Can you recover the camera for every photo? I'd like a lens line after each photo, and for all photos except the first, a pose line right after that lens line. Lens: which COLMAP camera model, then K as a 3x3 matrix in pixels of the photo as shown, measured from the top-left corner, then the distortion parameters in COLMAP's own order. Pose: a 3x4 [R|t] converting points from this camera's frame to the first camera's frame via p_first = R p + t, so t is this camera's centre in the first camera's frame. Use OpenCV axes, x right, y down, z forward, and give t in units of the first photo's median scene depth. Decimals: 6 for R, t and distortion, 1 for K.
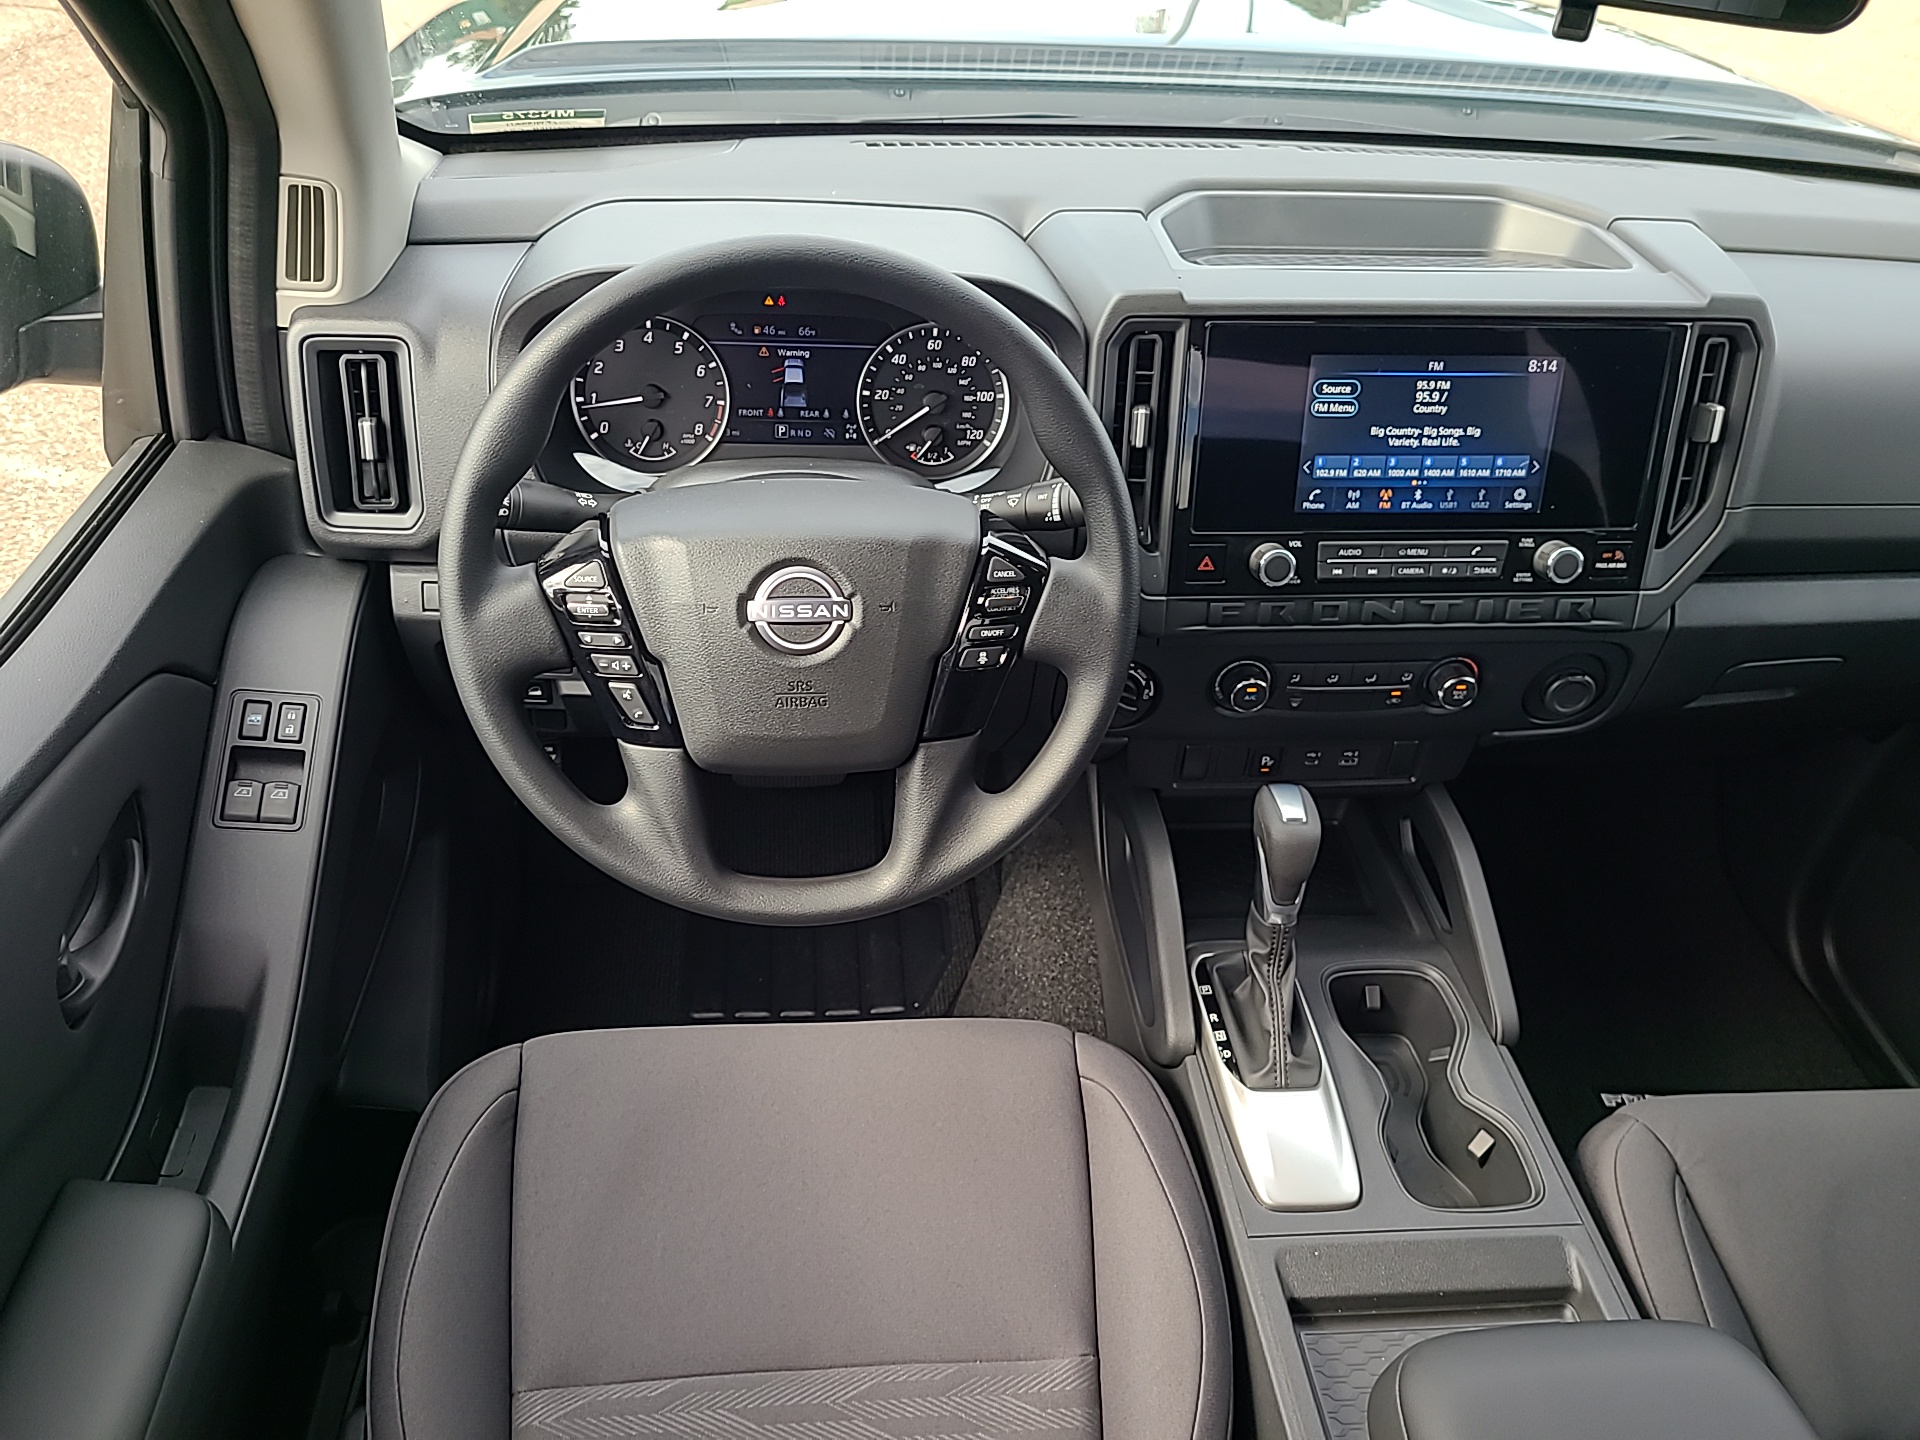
lens RADIAL K [[1459.3, 0, 937.4], [0, 1459.3, 731.6], [0, 0, 1]] dist [0.013707, -0.004882]
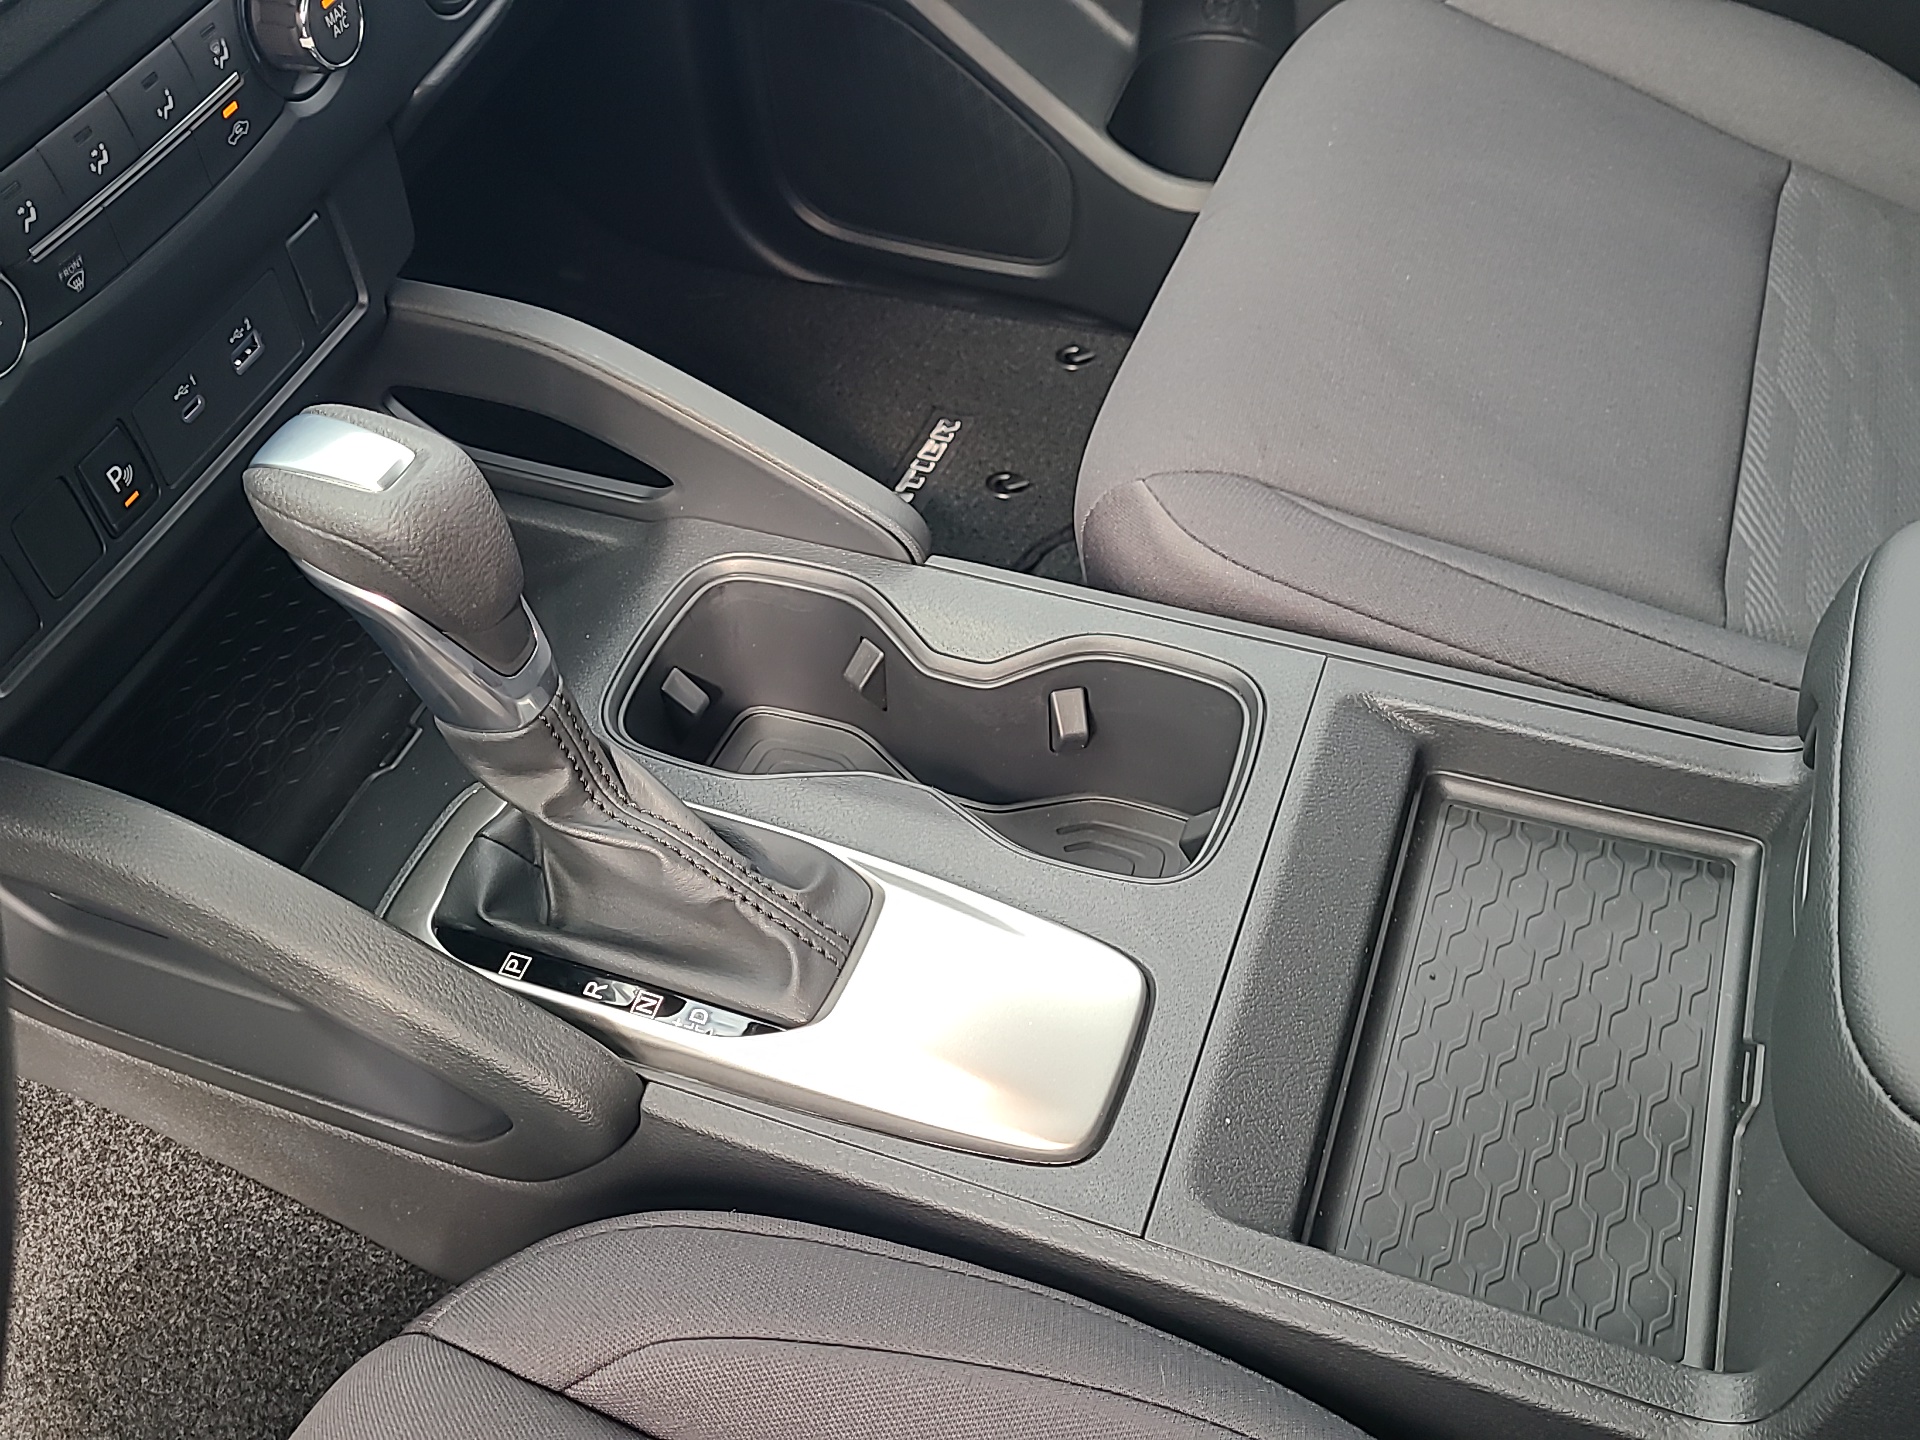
lens RADIAL K [[1816.3, 0, 932.7], [0, 1816.3, 726.2], [0, 0, 1]] dist [0.013083, 0.004743]
pose [[0.419915, -0.724240, 0.546944, 0.007629], [0.623071, 0.668241, 0.406493, 0.002923], [-0.659889, 0.170093, 0.731857, 0.561932]]
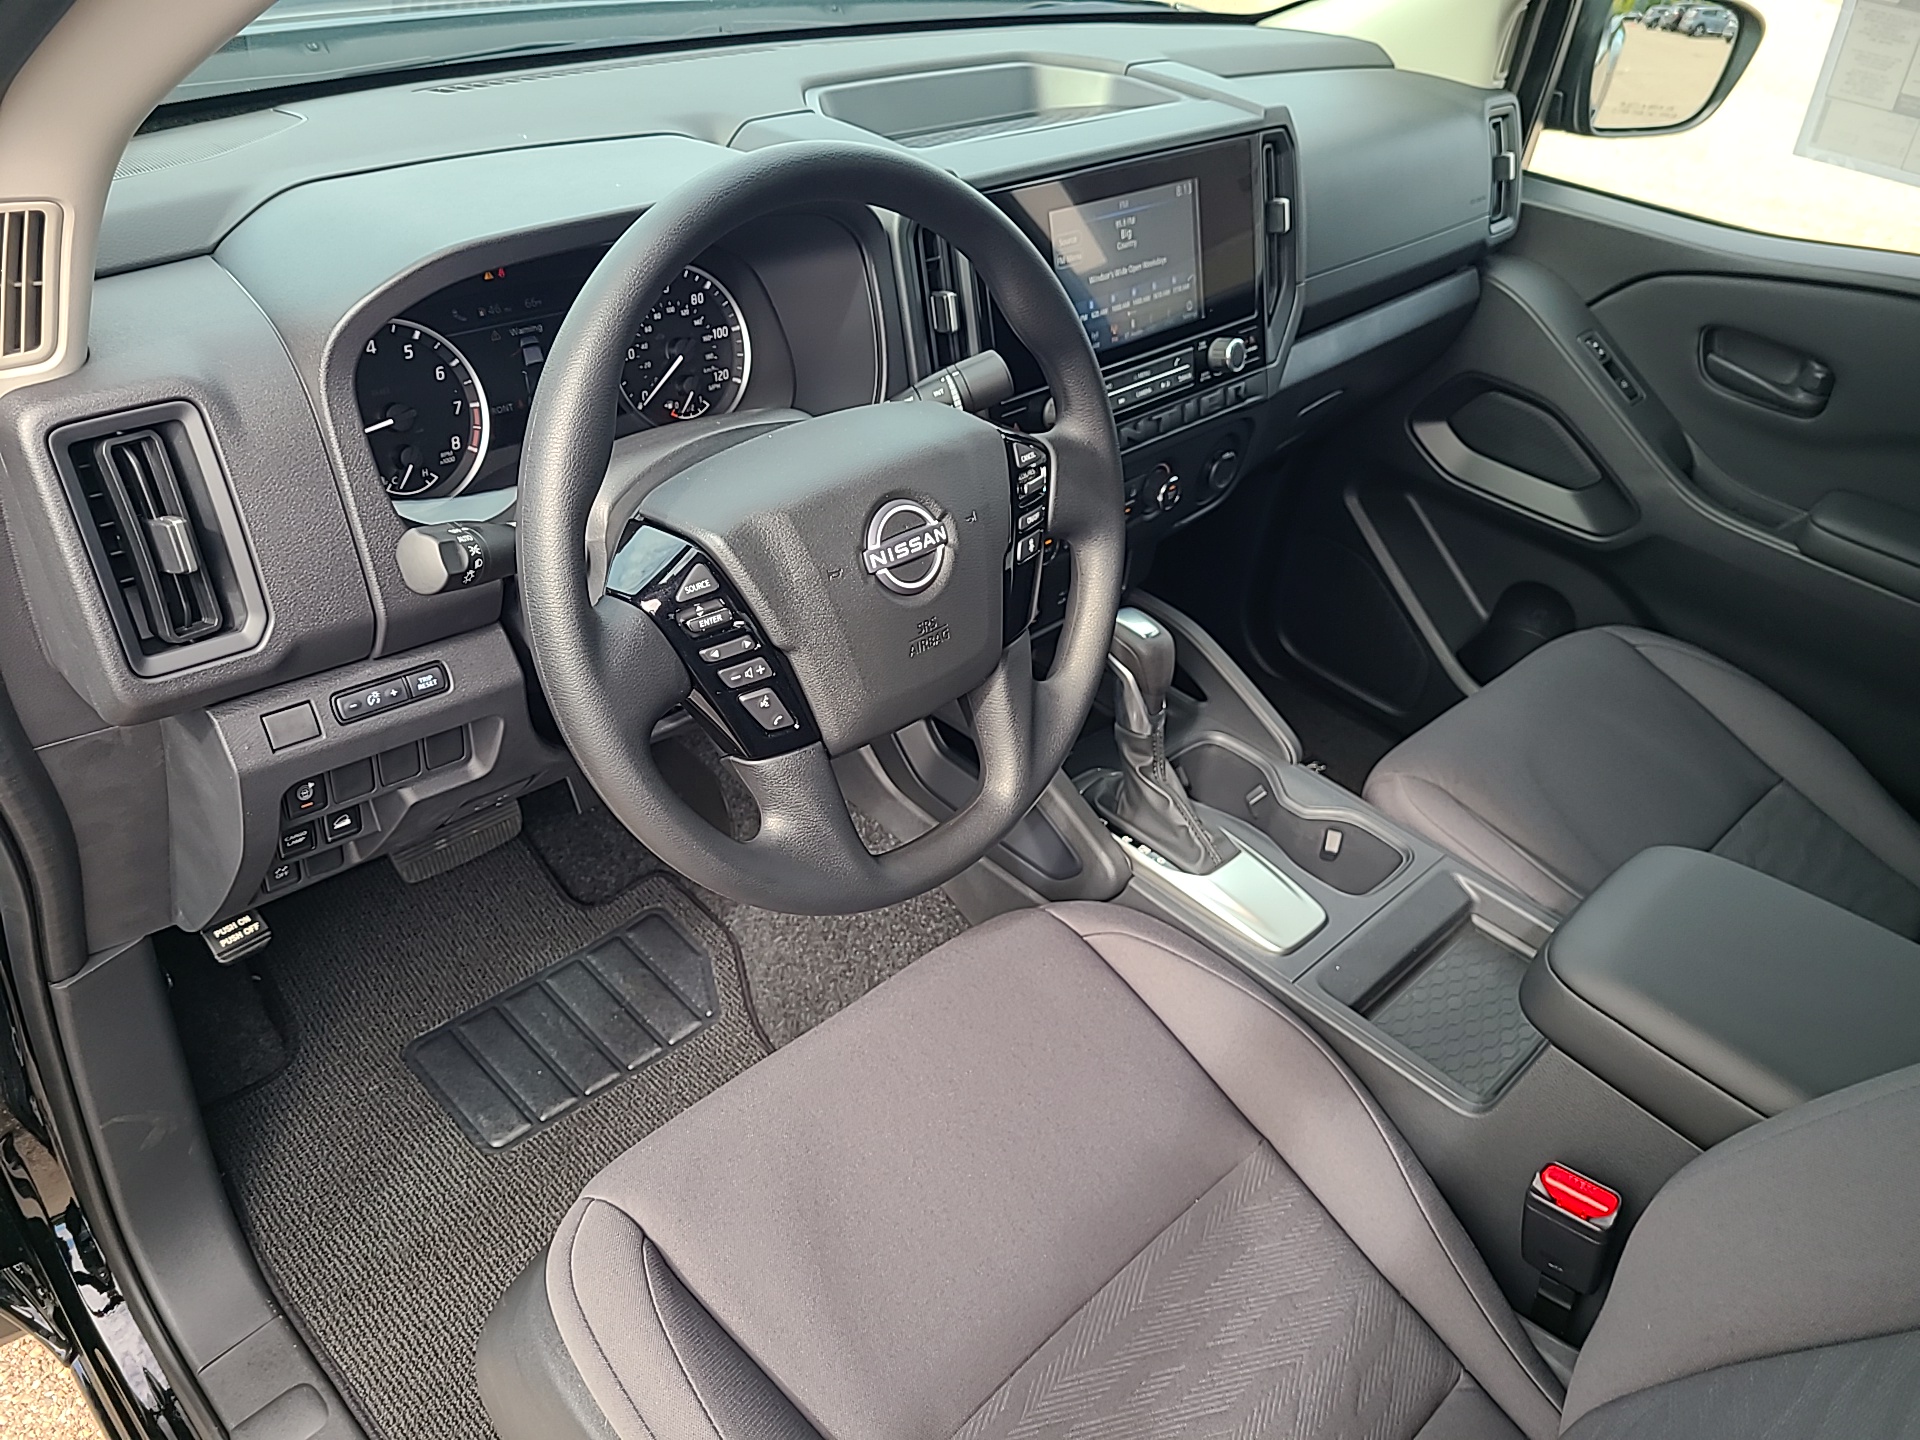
lens RADIAL K [[1459.3, 0, 937.4], [0, 1459.3, 731.6], [0, 0, 1]] dist [0.013707, -0.004882]
pose [[0.761883, -0.363234, 0.536279, -0.464066], [0.353120, 0.927024, 0.126223, -0.063220], [-0.542992, 0.093204, 0.834549, 0.171995]]
